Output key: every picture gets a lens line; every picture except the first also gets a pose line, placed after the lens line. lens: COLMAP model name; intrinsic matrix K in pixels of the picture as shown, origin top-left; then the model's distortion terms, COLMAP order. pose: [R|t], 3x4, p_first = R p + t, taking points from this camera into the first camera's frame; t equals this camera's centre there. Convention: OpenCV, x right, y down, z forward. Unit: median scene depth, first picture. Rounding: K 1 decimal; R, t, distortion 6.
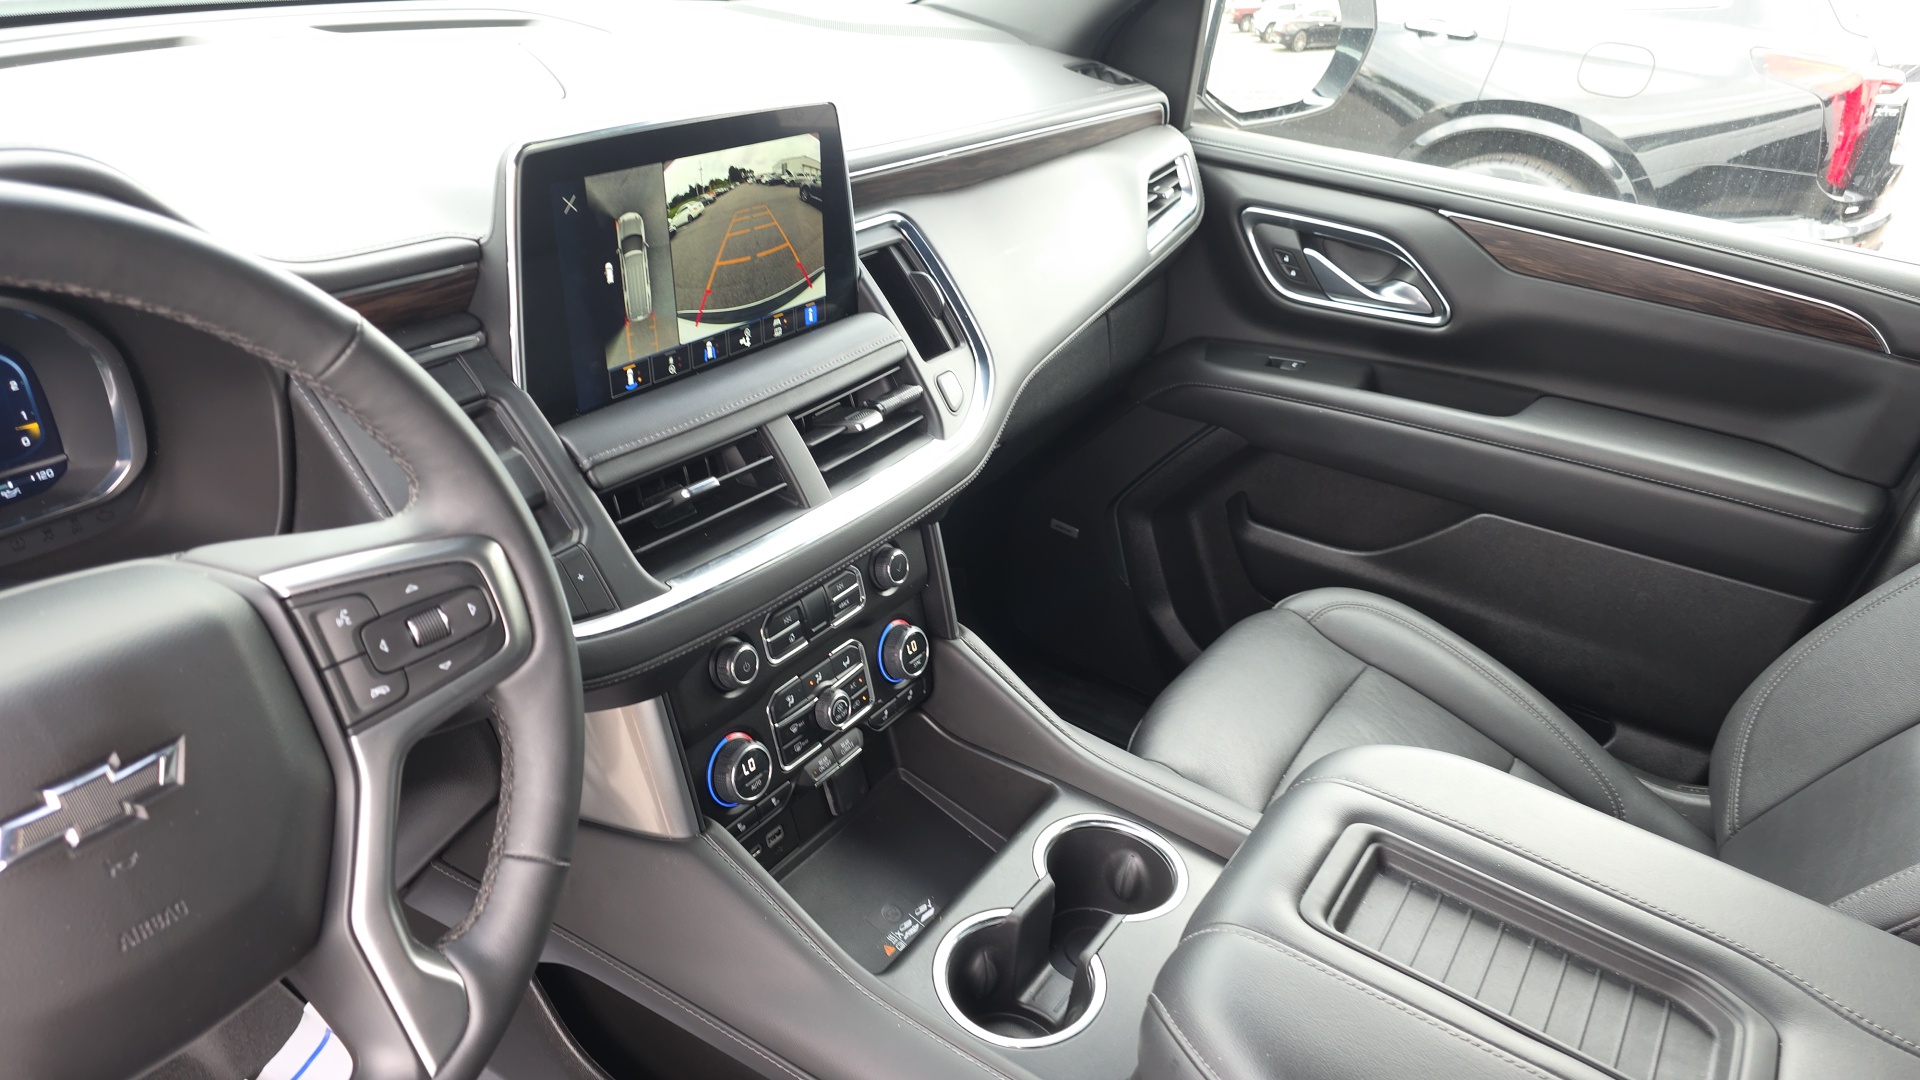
lens RADIAL K [[1293.9, 0, 963.2], [0, 1293.9, 558.8], [0, 0, 1]] dist [0.020755, -0.001435]
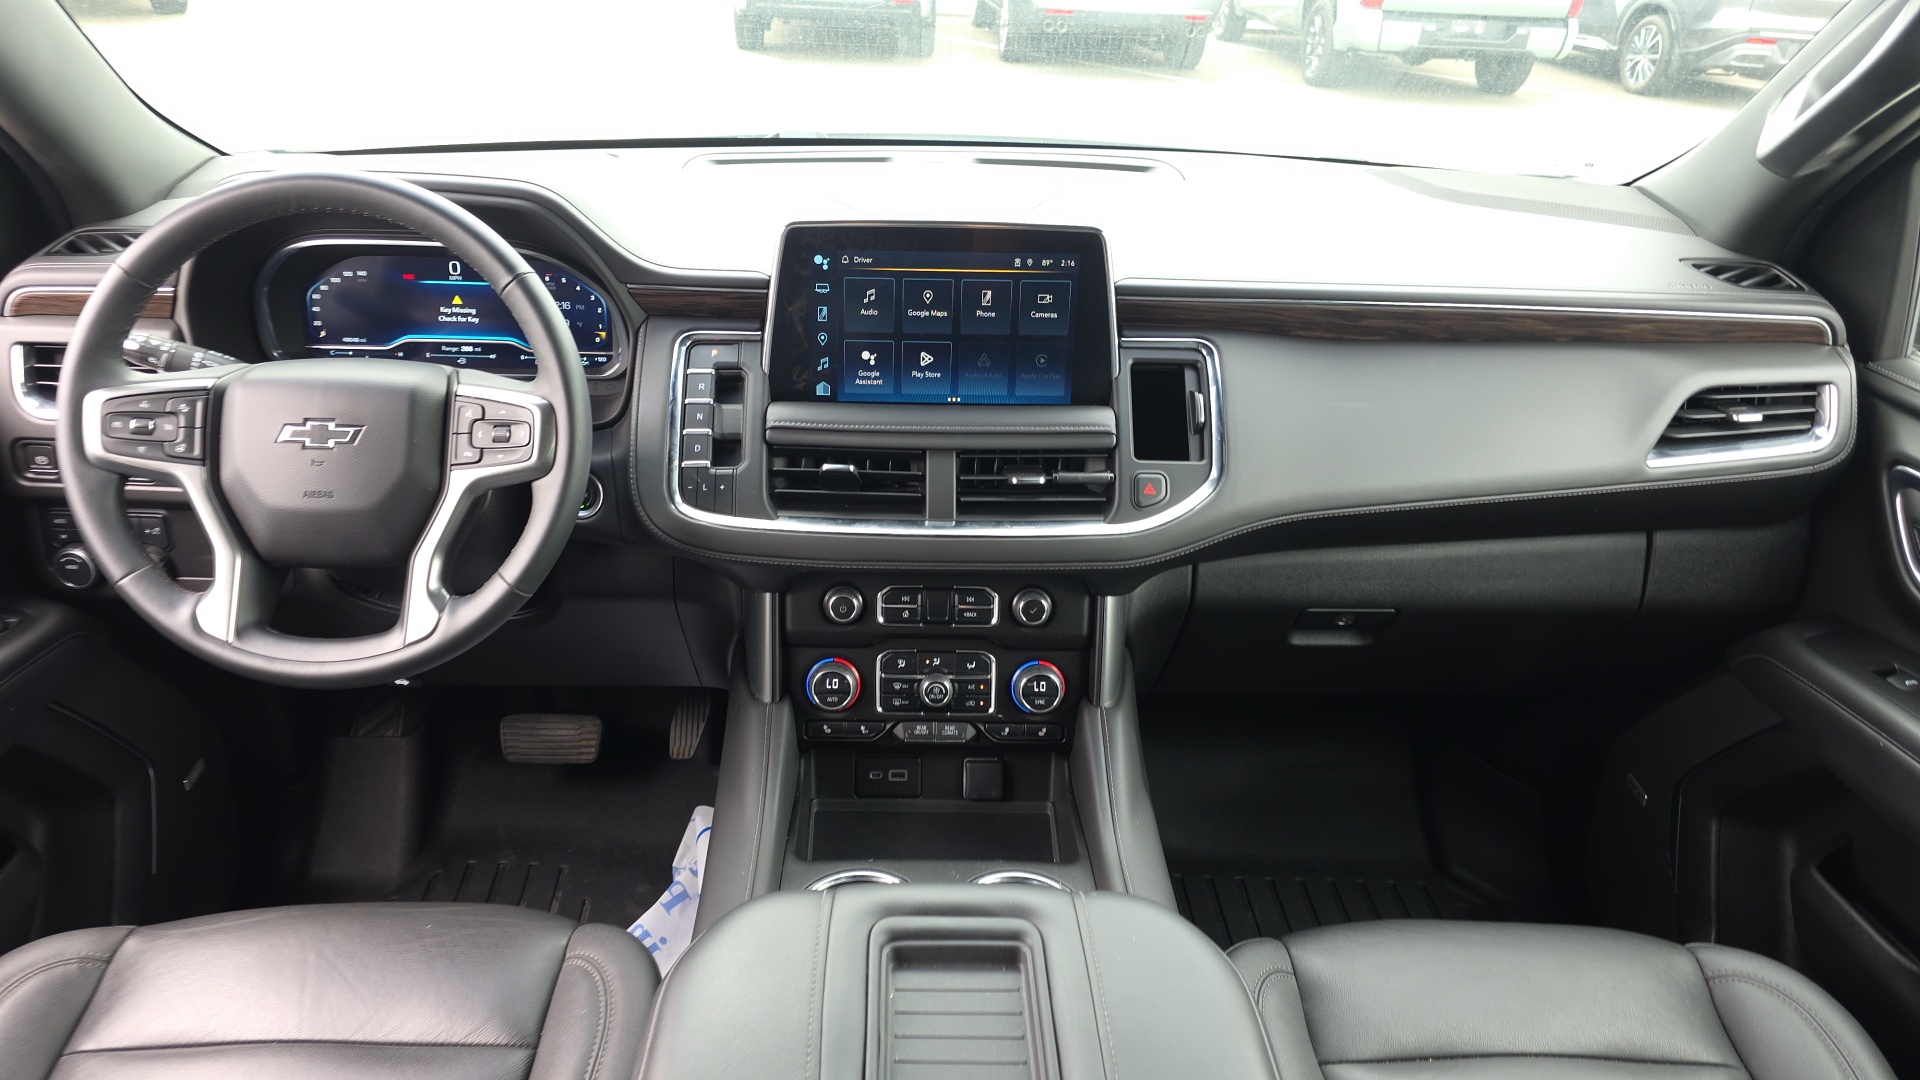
lens RADIAL K [[1299.4, 0, 929.1], [0, 1299.4, 531.7], [0, 0, 1]] dist [0.079110, -0.103428]
pose [[0.561348, 0.283320, -0.777572, 0.771382], [-0.385814, 0.920815, 0.056984, -0.087192], [0.732145, 0.268010, 0.626206, 0.157621]]
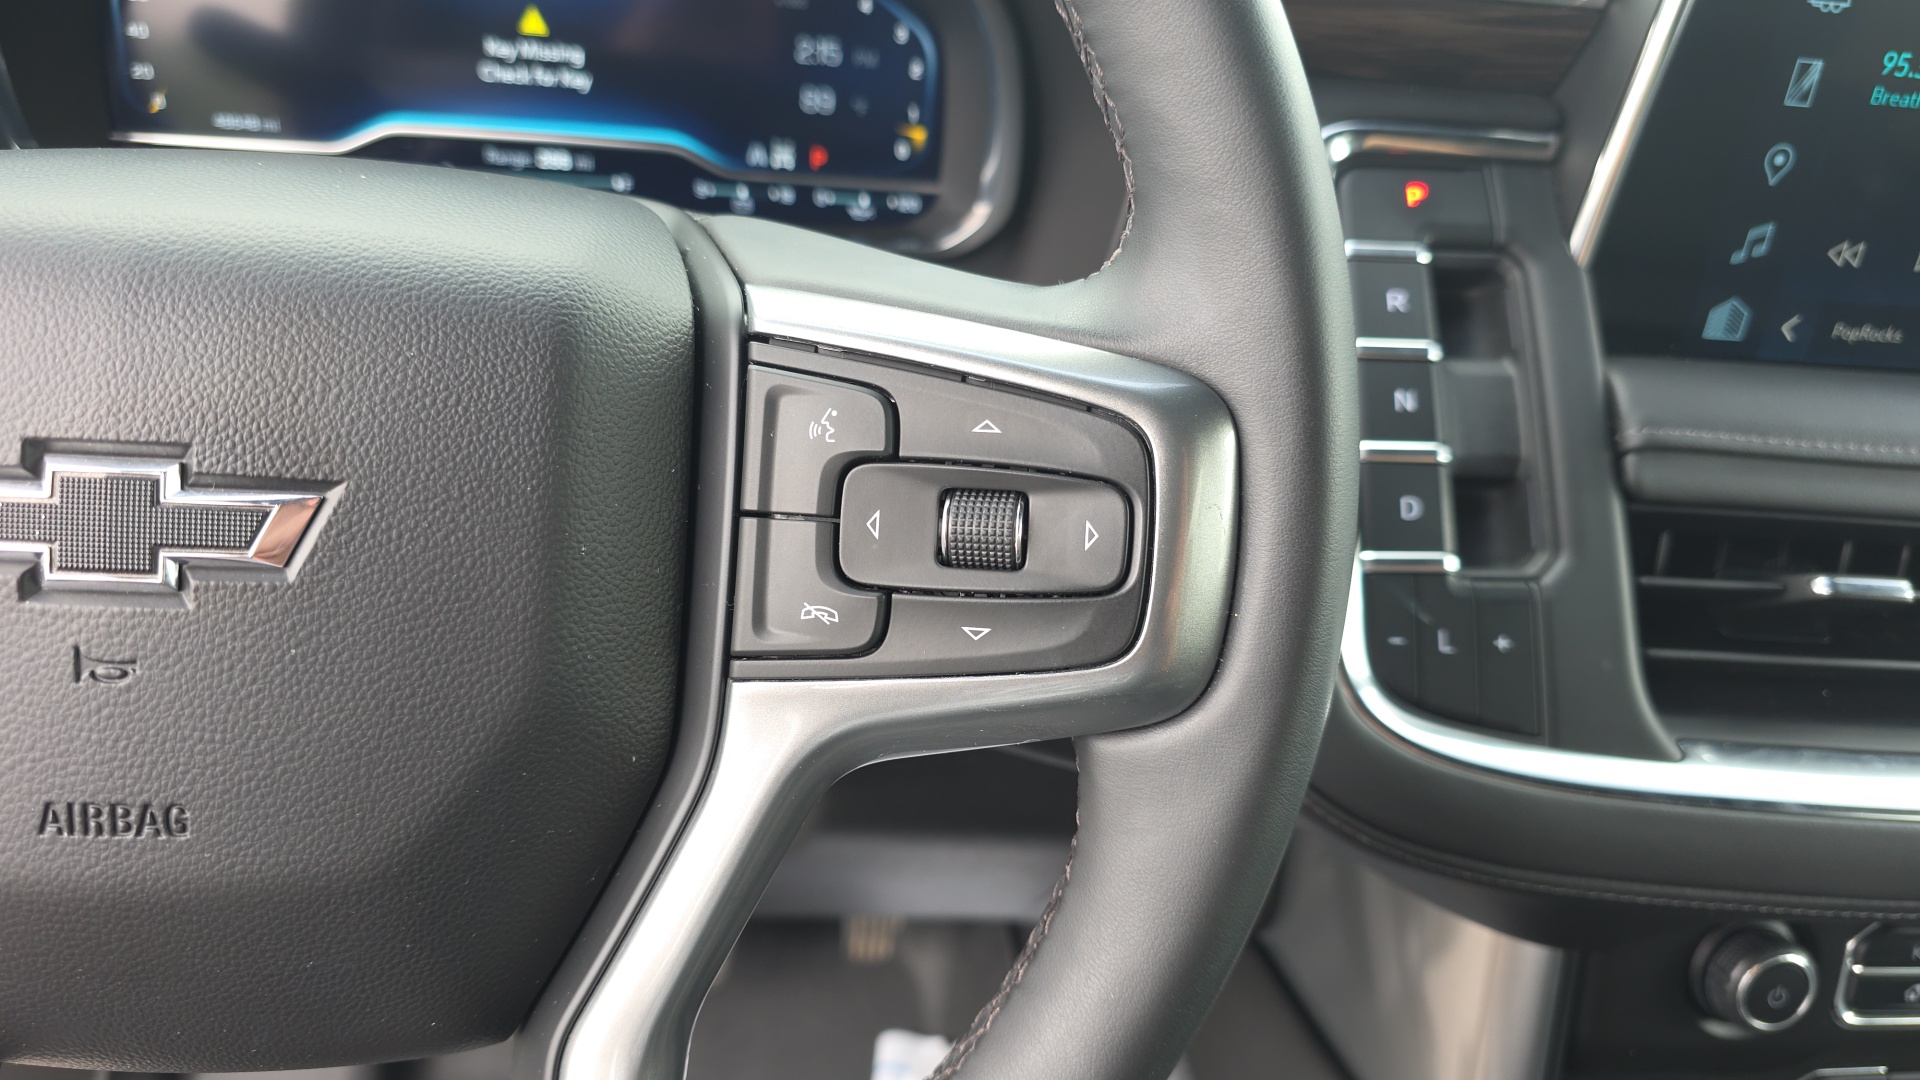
lens RADIAL K [[1357.6, 0, 959.3], [0, 1357.6, 545.7], [0, 0, 1]] dist [0.005649, -0.032562]
pose [[0.613918, 0.373626, -0.695347, -0.061332], [-0.418187, 0.901059, 0.114944, 0.005758], [0.669495, 0.220219, 0.709422, 0.365045]]
